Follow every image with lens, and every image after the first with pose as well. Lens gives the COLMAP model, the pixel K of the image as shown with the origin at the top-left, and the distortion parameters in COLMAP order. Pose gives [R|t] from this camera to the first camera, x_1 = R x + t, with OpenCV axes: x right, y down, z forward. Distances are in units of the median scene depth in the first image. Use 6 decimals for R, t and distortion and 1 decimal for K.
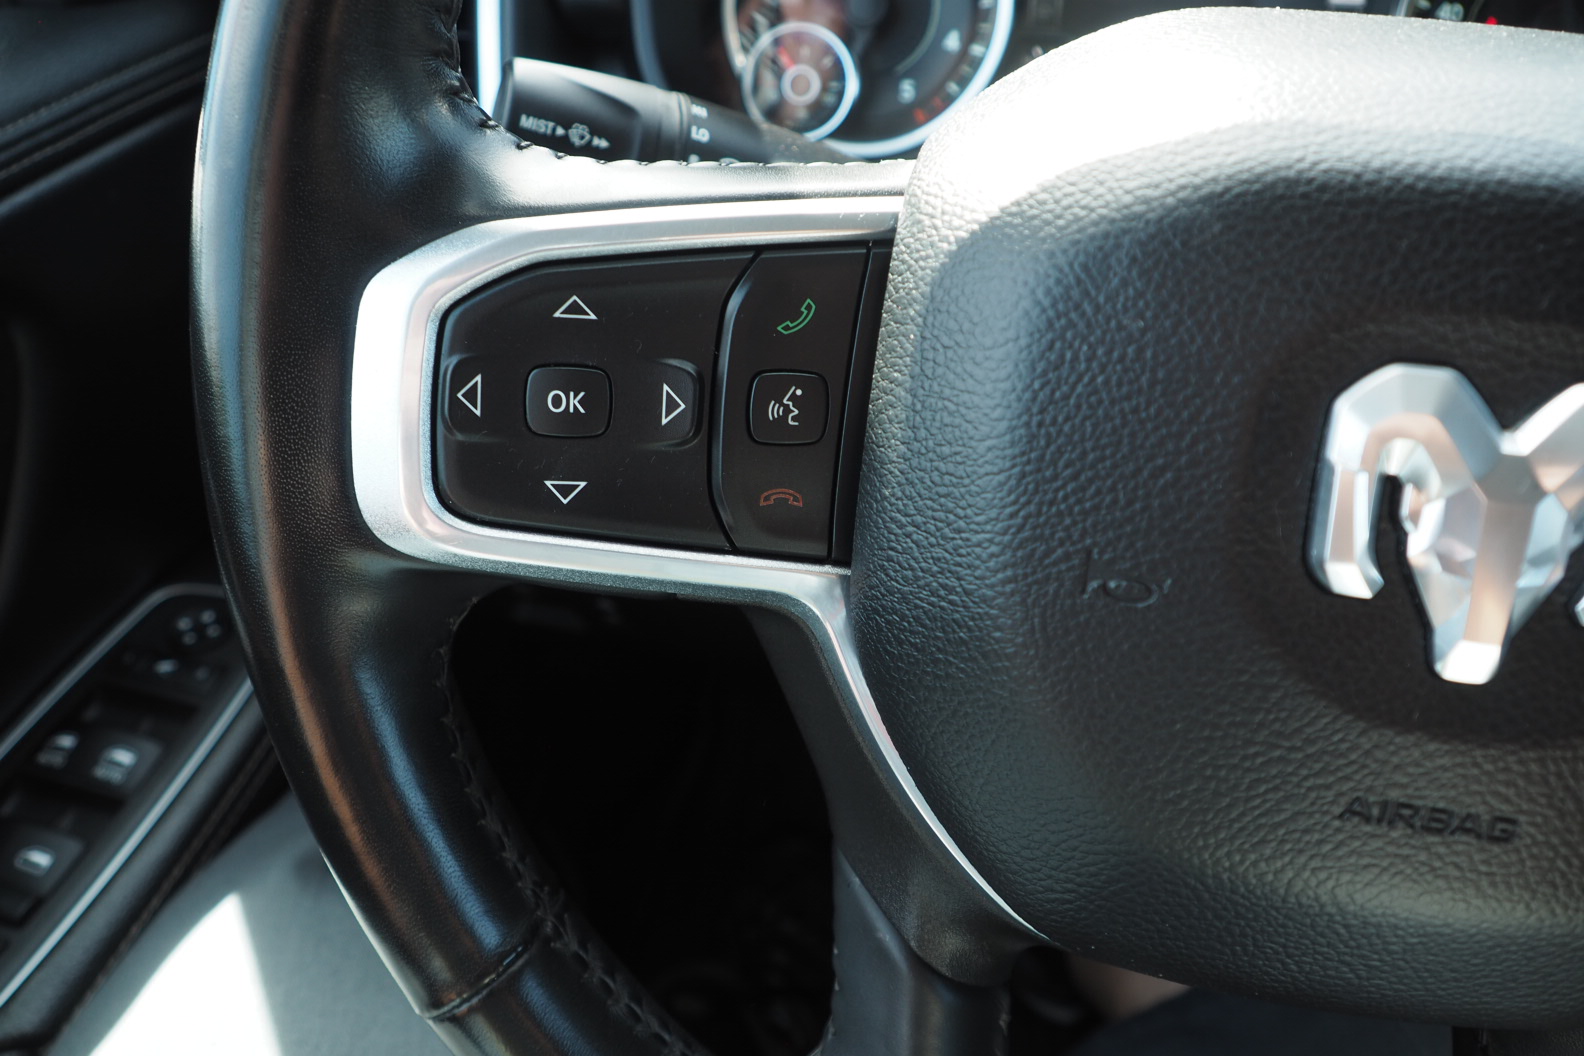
lens RADIAL K [[1129.8, 0, 792.0], [0, 1129.8, 528.0], [0, 0, 1]] dist [-0.037257, 0.005718]
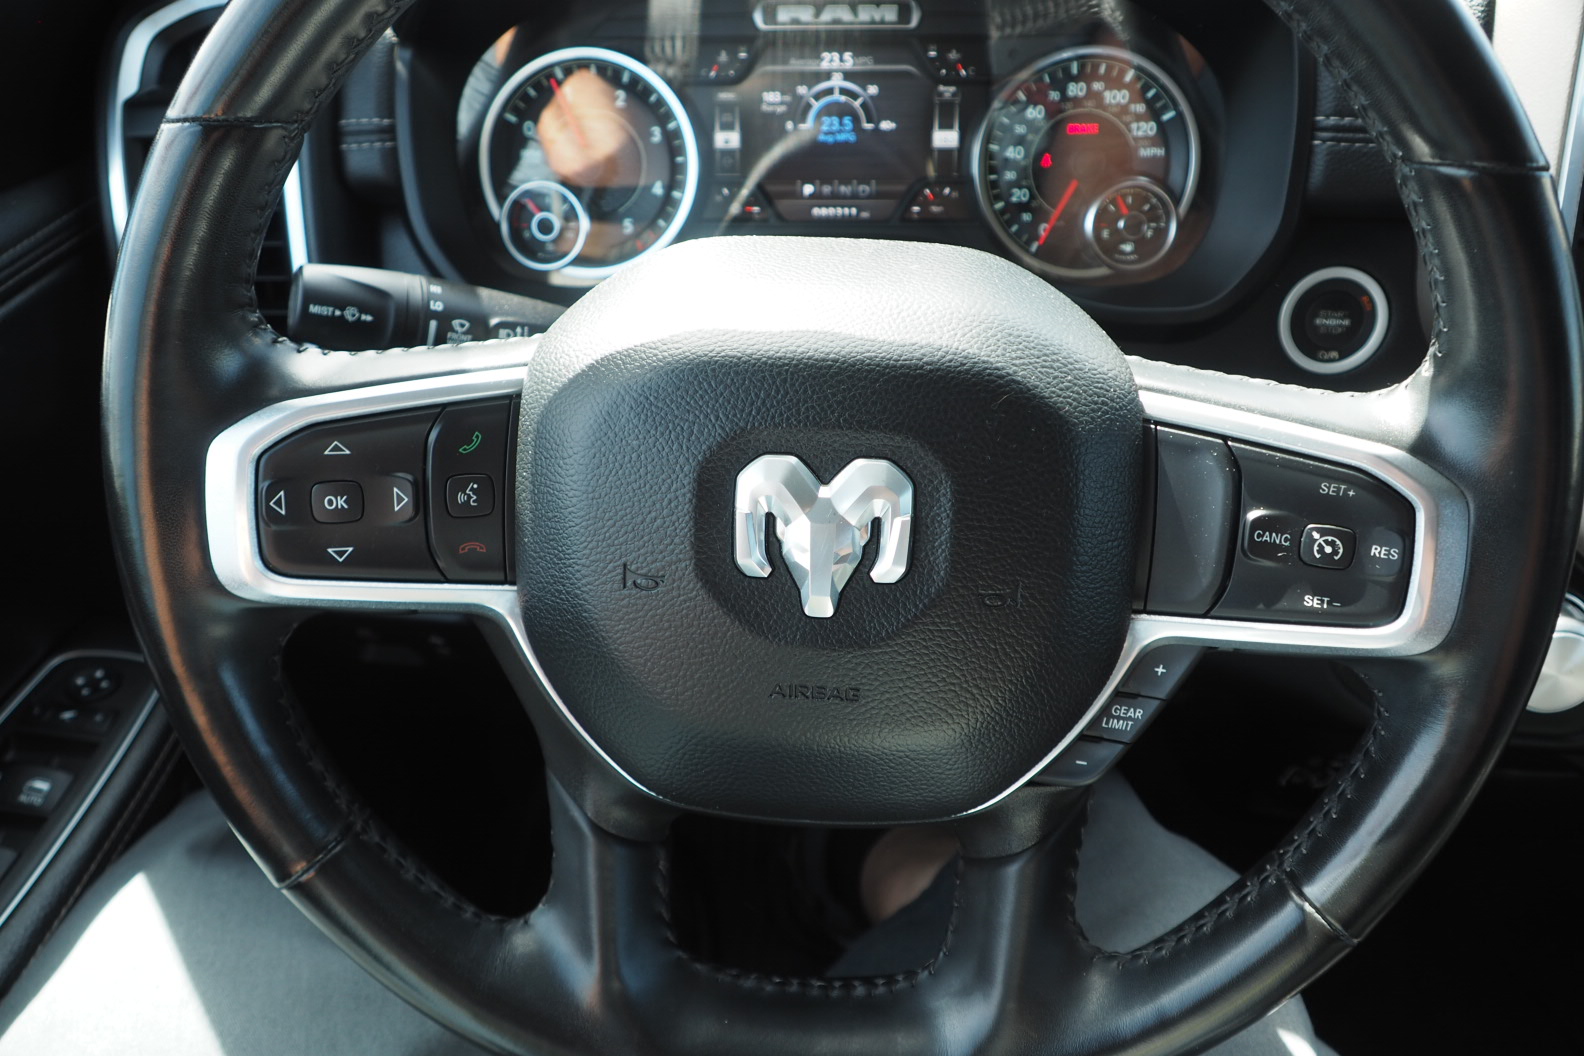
lens RADIAL K [[1171.4, 0, 808.6], [0, 1171.4, 538.1], [0, 0, 1]] dist [-0.023902, -0.005630]
pose [[0.992085, -0.077986, 0.098412, 0.329347], [0.079835, 0.996696, -0.014982, 0.026308], [-0.096918, 0.022721, 0.995033, -0.823717]]
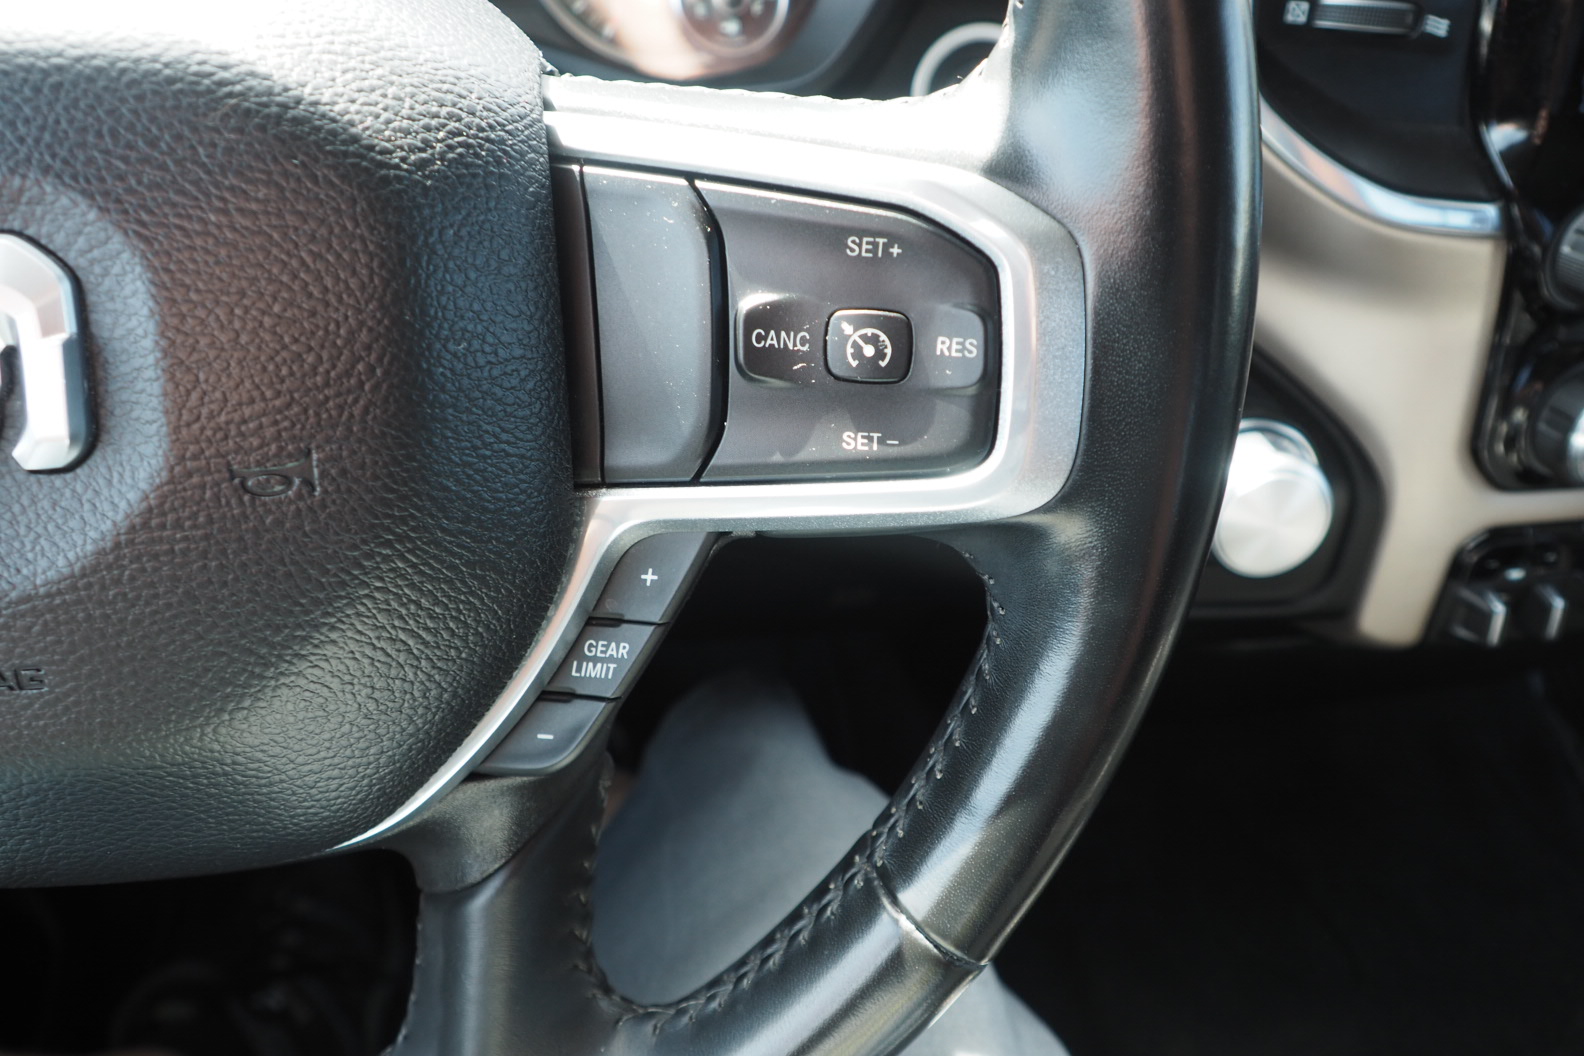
lens RADIAL K [[1152.3, 0, 792.0], [0, 1152.3, 528.0], [0, 0, 1]] dist [-0.037678, 0.001486]
pose [[0.954773, -0.174607, 0.240668, 0.910185], [0.163656, 0.984379, 0.064924, 0.151963], [-0.248244, -0.022601, 0.968434, -0.165890]]
